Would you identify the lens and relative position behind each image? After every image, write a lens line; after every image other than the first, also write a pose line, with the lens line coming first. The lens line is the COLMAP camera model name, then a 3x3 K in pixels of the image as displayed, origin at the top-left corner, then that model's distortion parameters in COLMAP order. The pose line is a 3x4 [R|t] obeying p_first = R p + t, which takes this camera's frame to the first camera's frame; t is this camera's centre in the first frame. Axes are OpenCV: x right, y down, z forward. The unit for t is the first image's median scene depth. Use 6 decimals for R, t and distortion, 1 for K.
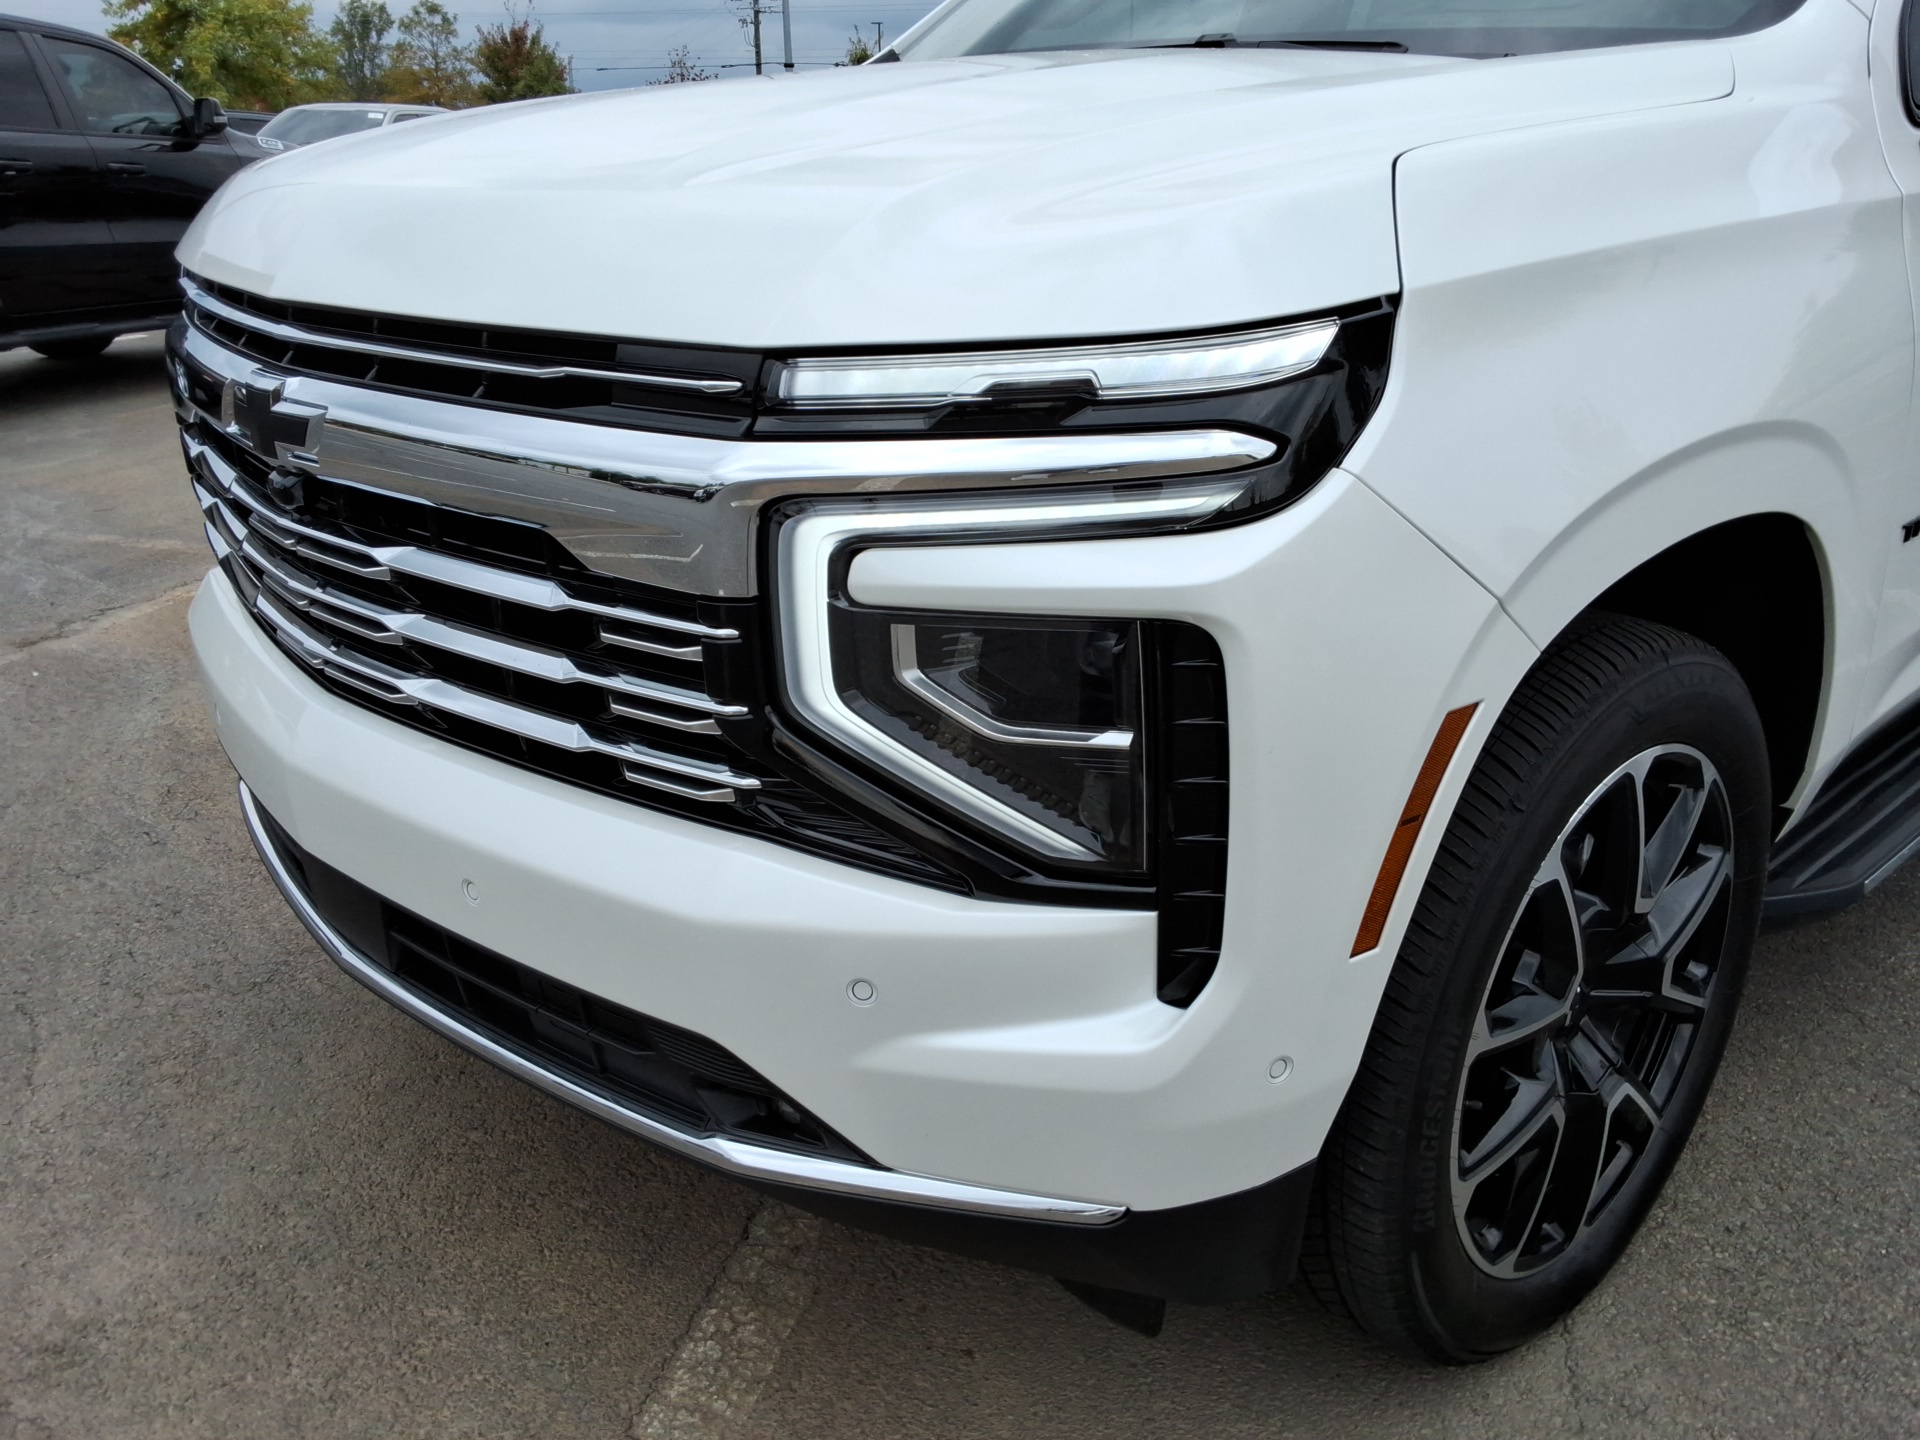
lens RADIAL K [[1549.2, 0, 971.0], [0, 1549.2, 701.2], [0, 0, 1]] dist [0.097939, -0.140693]
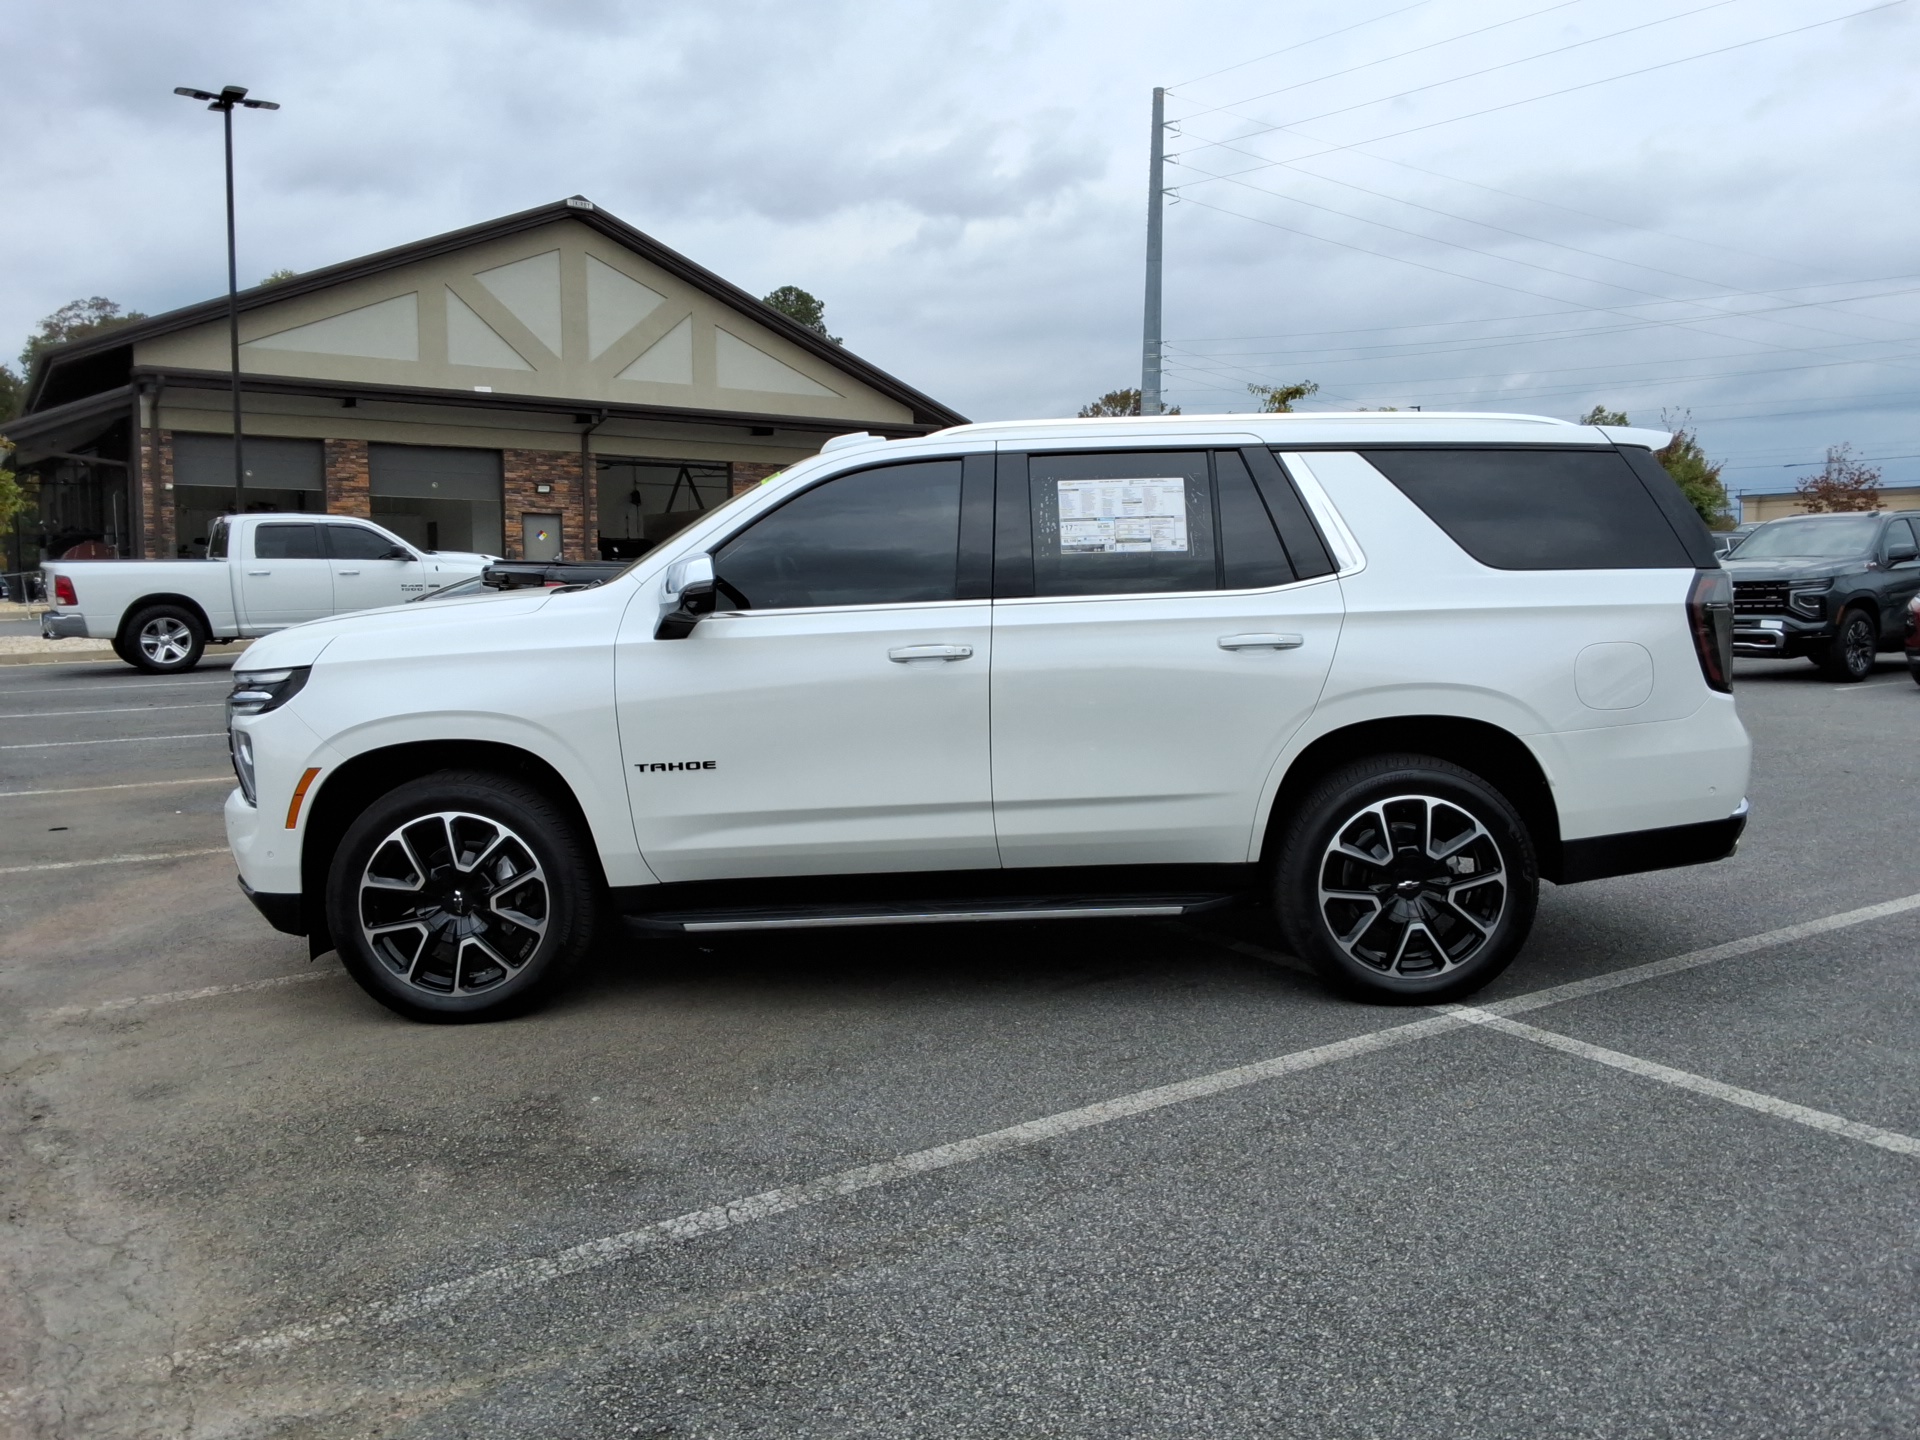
lens RADIAL K [[1534.2, 0, 976.6], [0, 1534.2, 688.3], [0, 0, 1]] dist [0.119376, -0.190367]
pose [[0.741090, 0.049057, -0.669611, 4.128572], [-0.209625, 0.964377, -0.161349, 0.092592], [0.637843, 0.259942, 0.724974, -0.818800]]
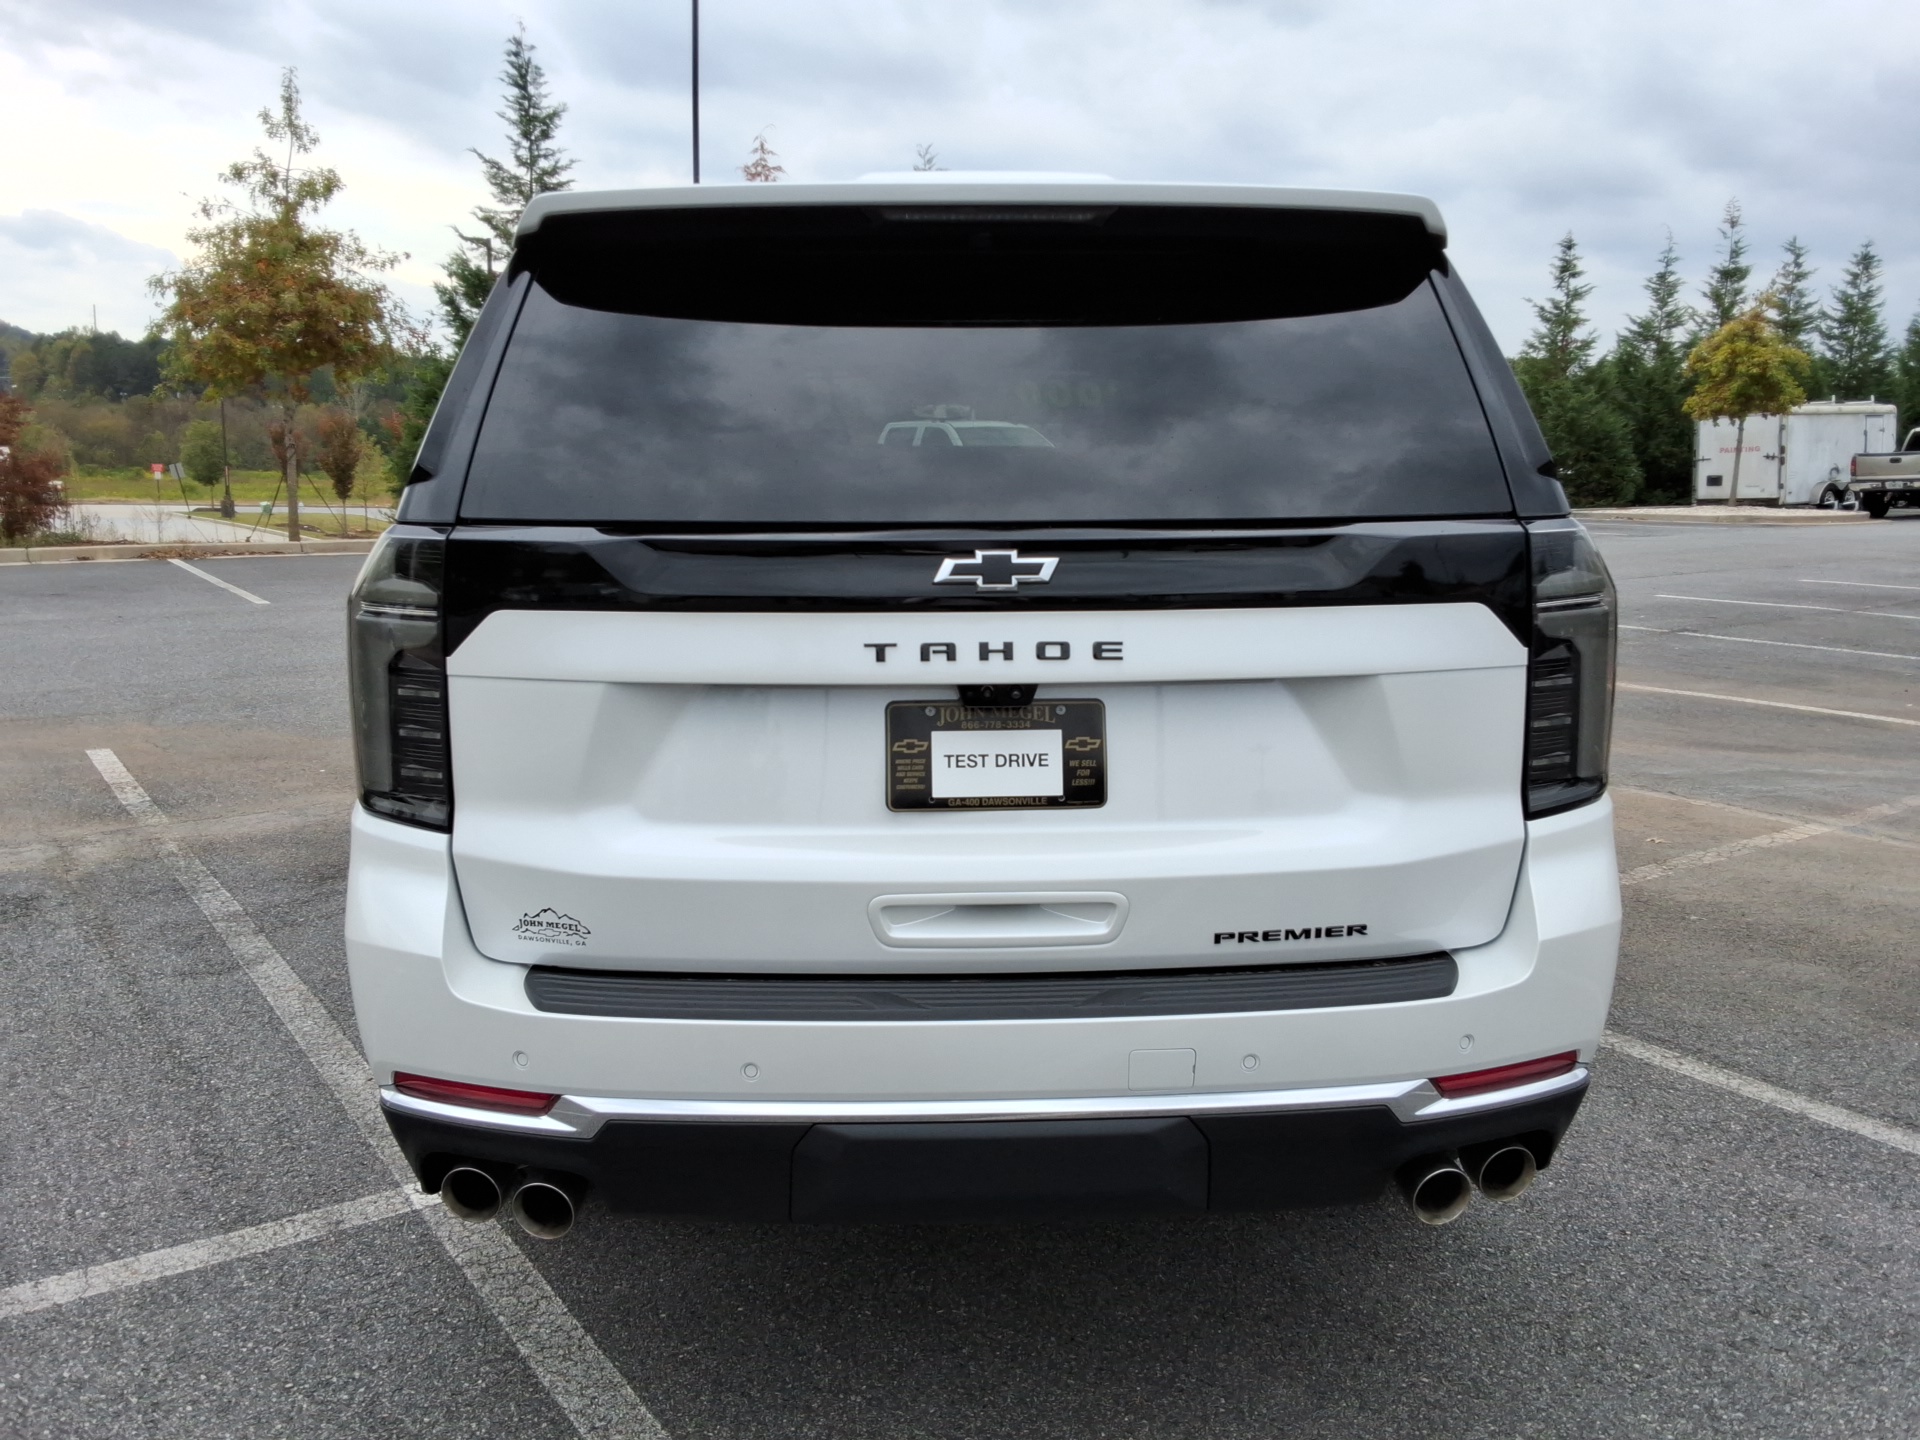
lens RADIAL K [[1534.2, 0, 976.6], [0, 1534.2, 688.3], [0, 0, 1]] dist [0.119376, -0.190367]
pose [[-0.650248, 0.112211, -0.751390, 3.723000], [-0.251693, 0.901360, 0.352421, -1.852919], [0.716818, 0.418281, -0.557864, 4.722083]]
